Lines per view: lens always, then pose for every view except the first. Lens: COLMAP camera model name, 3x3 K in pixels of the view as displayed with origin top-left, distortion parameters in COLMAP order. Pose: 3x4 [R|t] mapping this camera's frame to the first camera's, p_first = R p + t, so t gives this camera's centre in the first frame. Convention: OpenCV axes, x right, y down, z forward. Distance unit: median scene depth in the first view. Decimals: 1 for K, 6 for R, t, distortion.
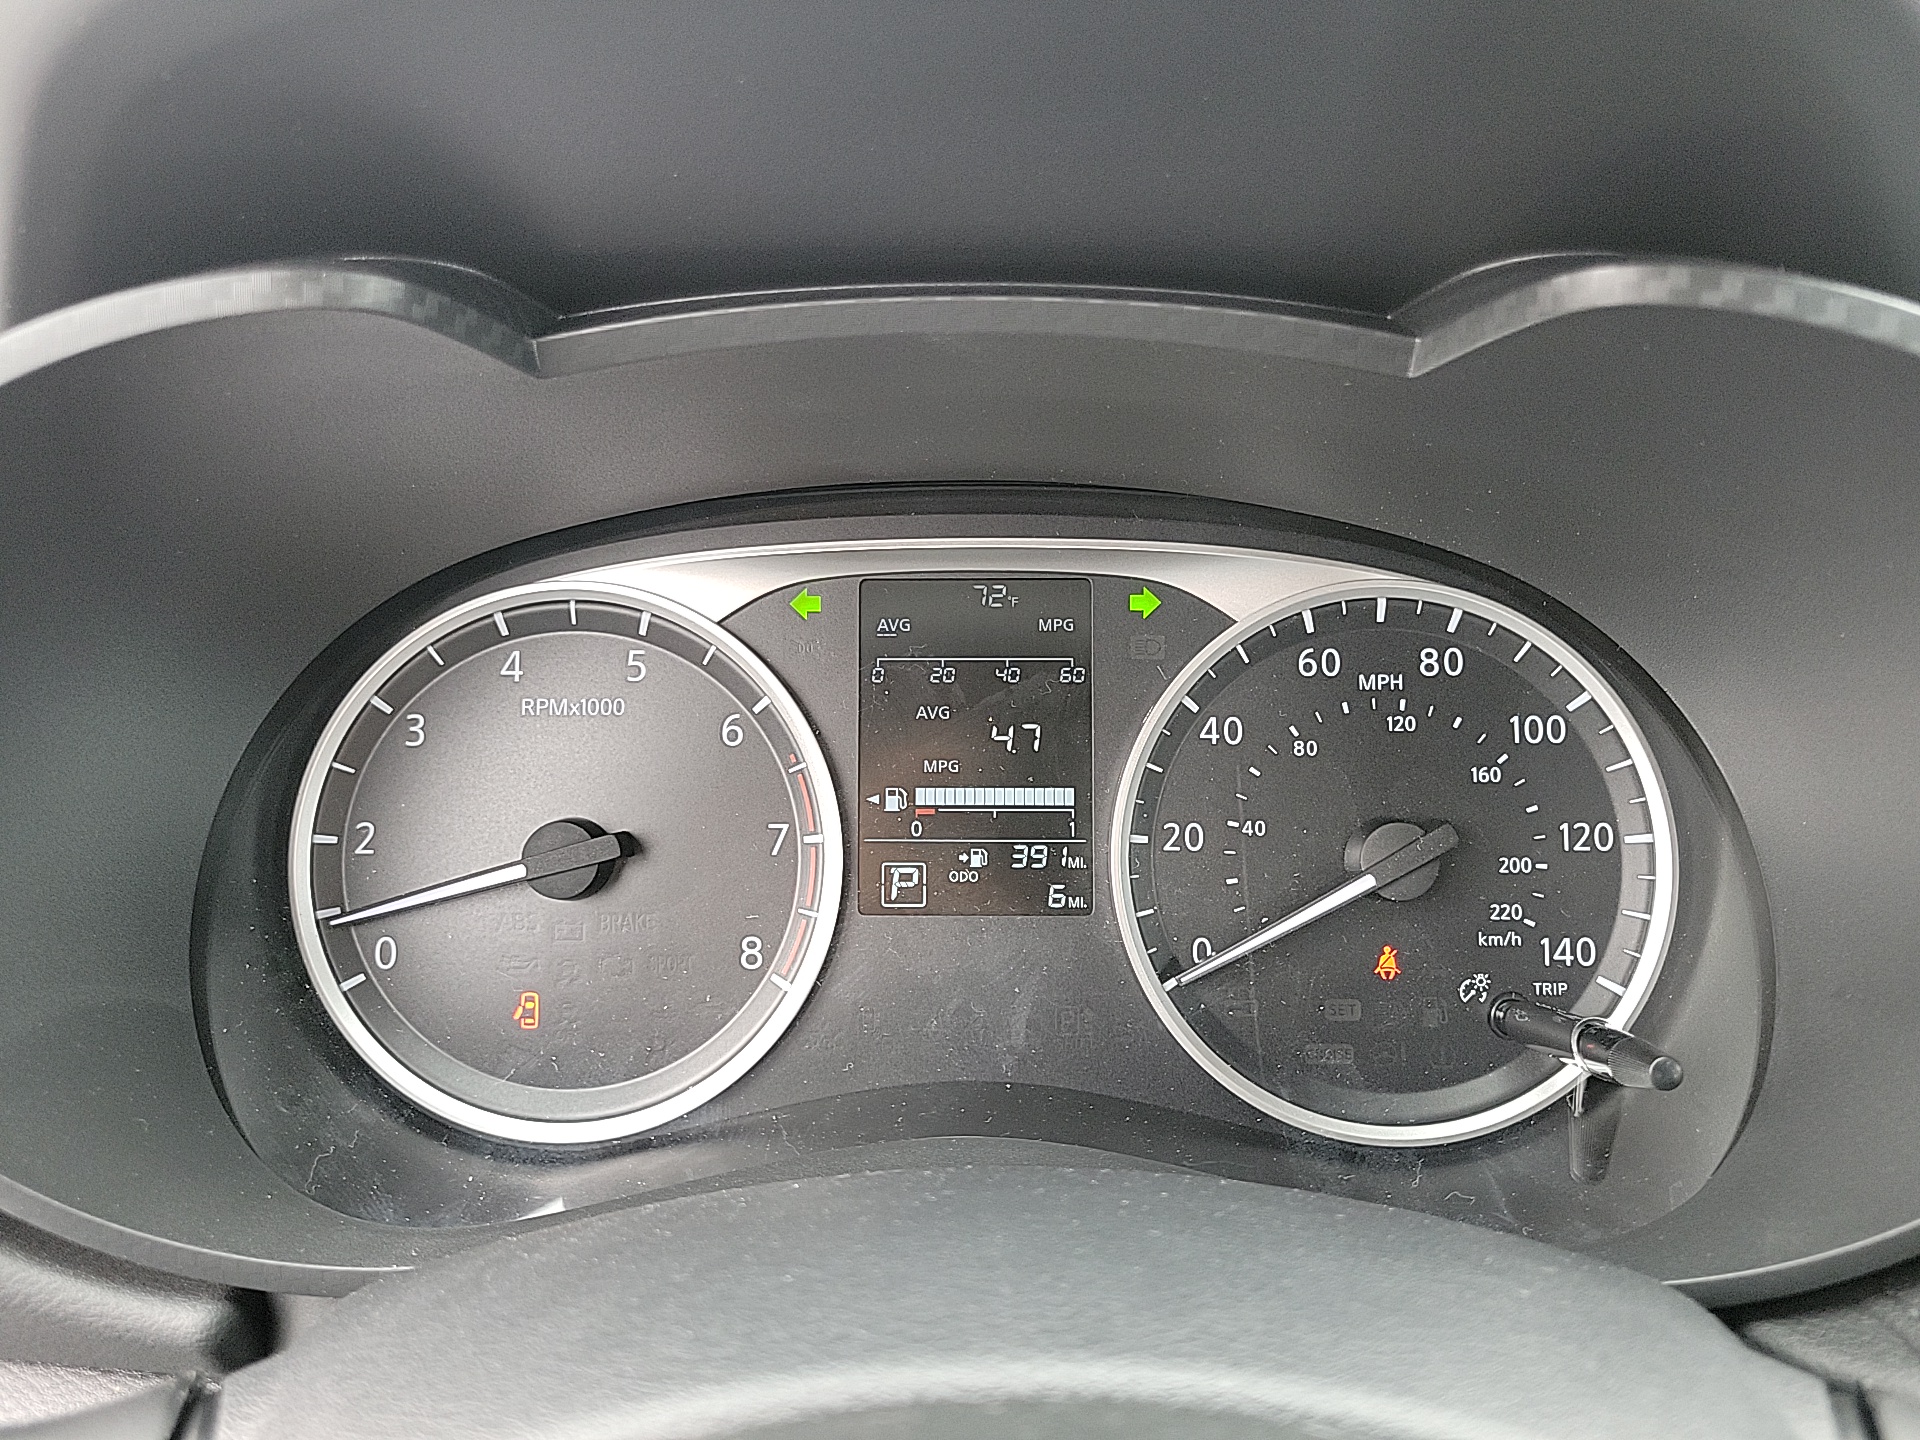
lens RADIAL K [[1471.7, 0, 970.9], [0, 1471.7, 734.2], [0, 0, 1]] dist [0.029457, -0.023614]
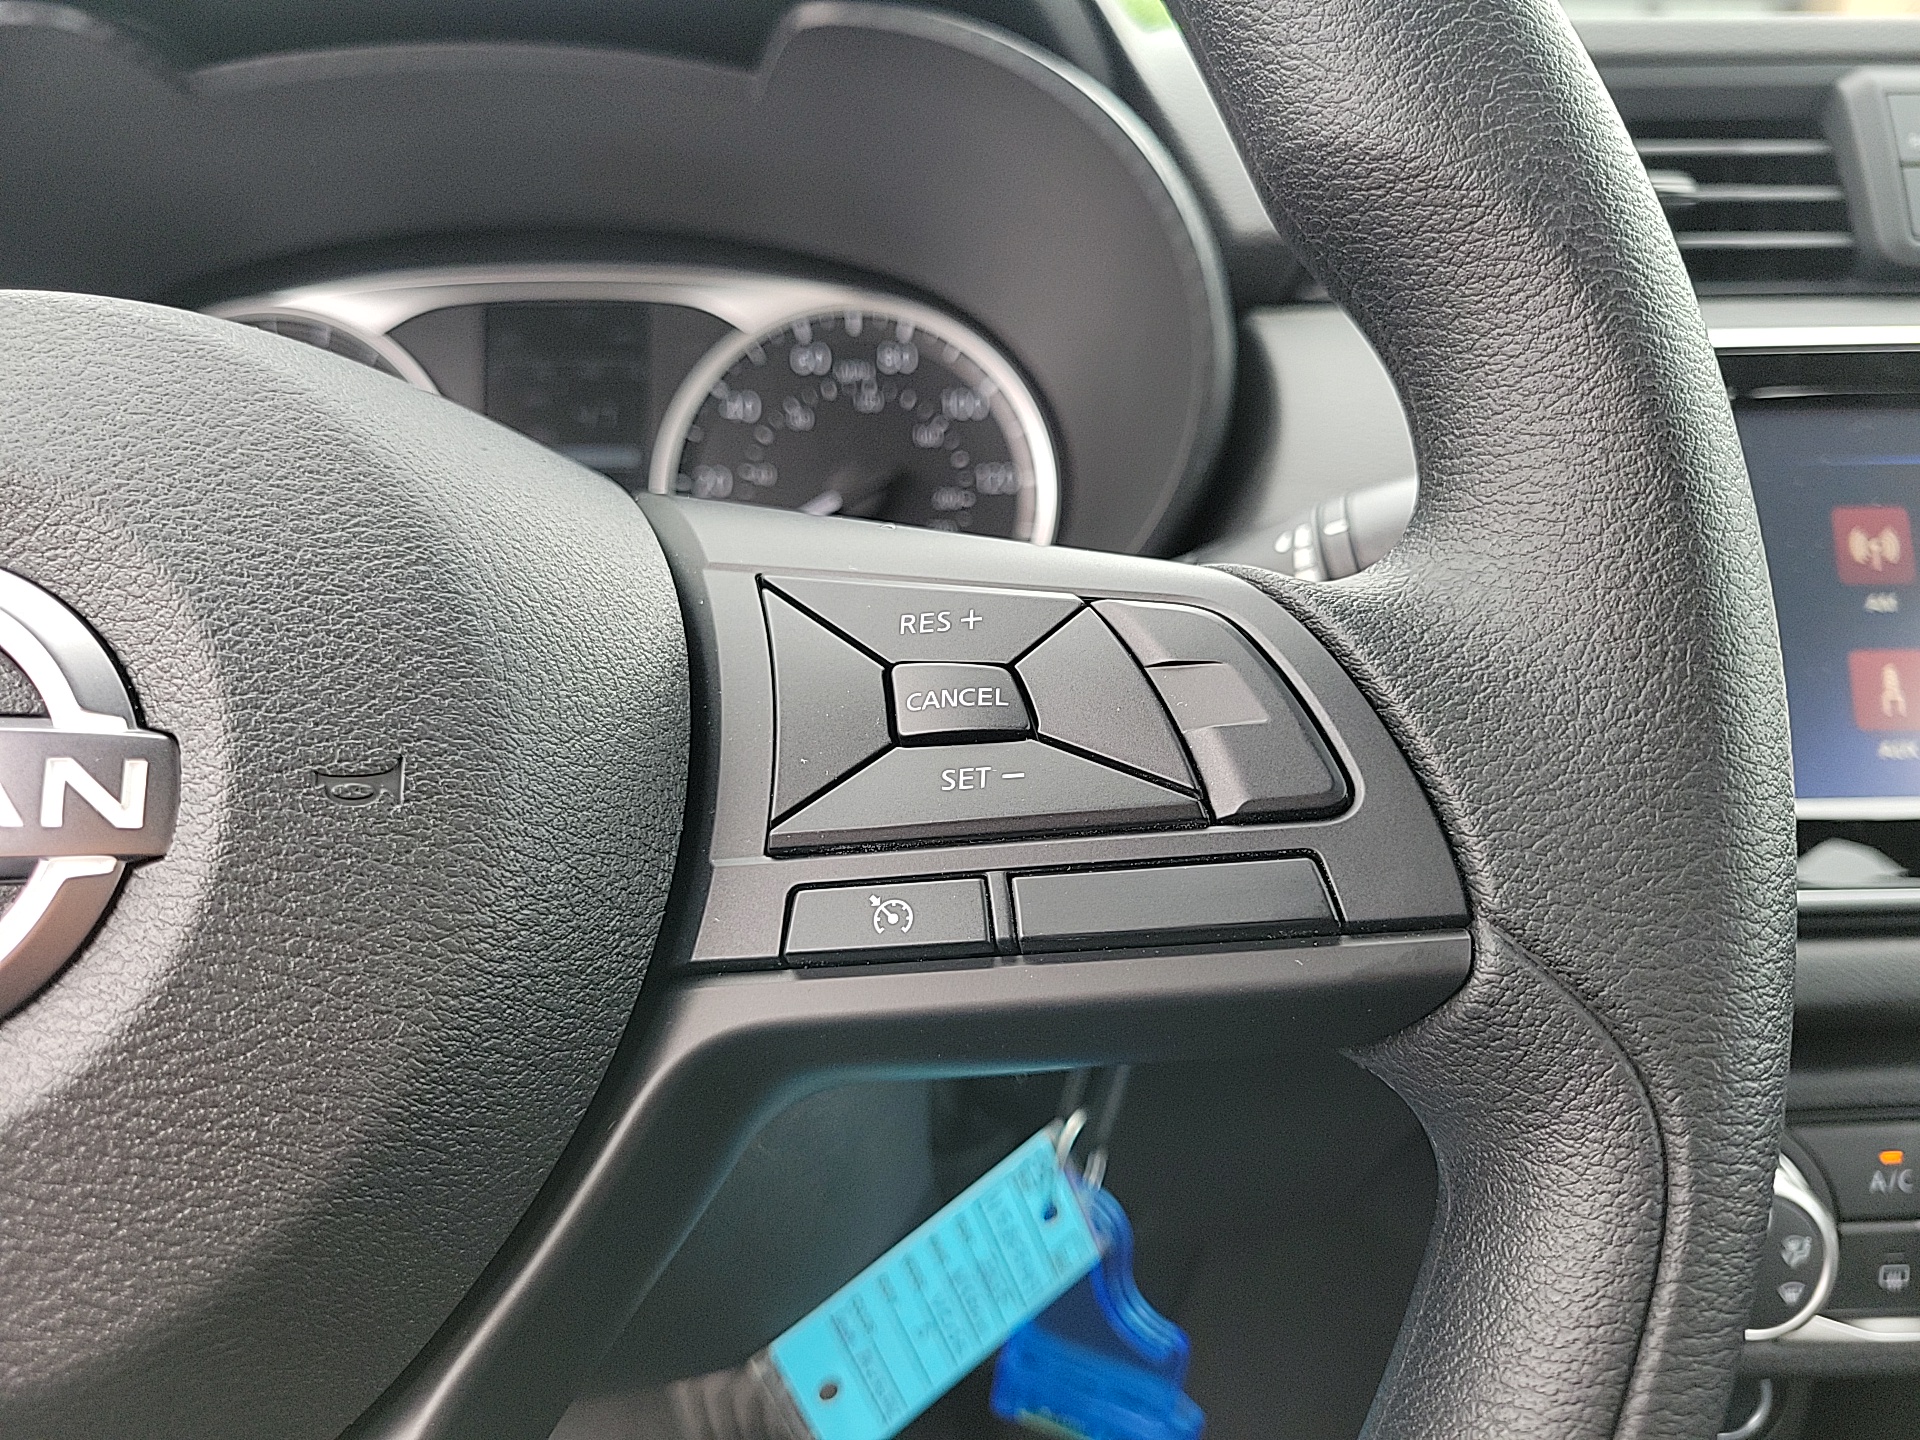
lens RADIAL K [[1471.7, 0, 973.2], [0, 1471.7, 722.3], [0, 0, 1]] dist [0.029457, -0.023614]
pose [[0.998505, -0.009797, 0.053780, 0.312441], [0.010759, 0.999787, -0.017633, 0.323847], [-0.053596, 0.018185, 0.998397, -0.405330]]
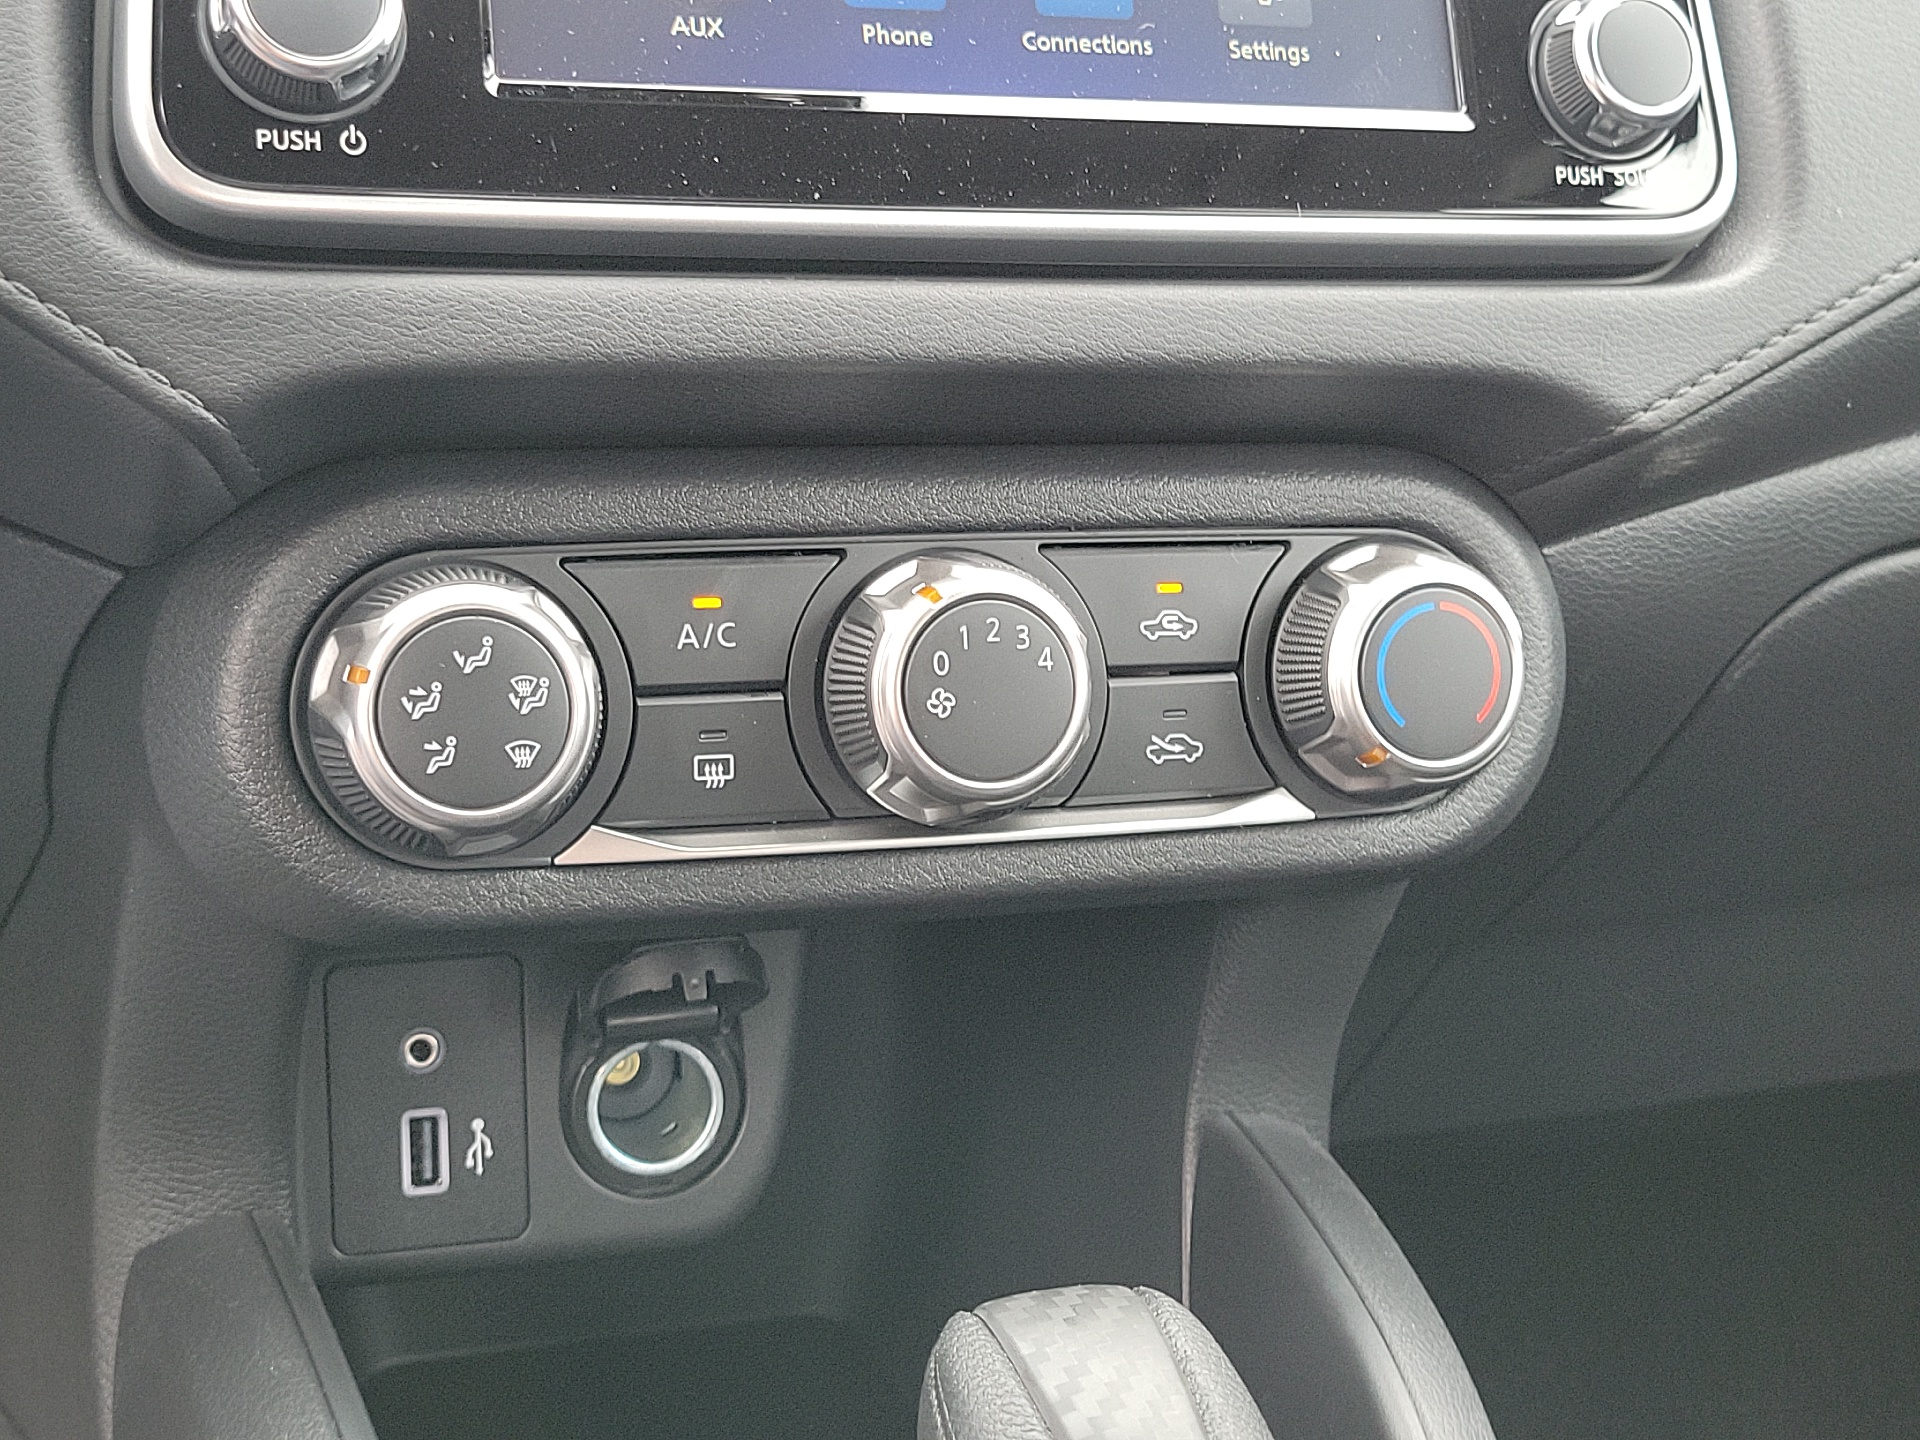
lens RADIAL K [[2630.8, 0, 890.1], [0, 2630.8, 702.3], [0, 0, 1]] dist [0.016435, 0.000000]
pose [[0.941504, -0.027026, 0.335918, 0.638507], [0.030723, 0.999512, -0.005694, 0.667896], [-0.335600, 0.015682, 0.941874, -0.668349]]
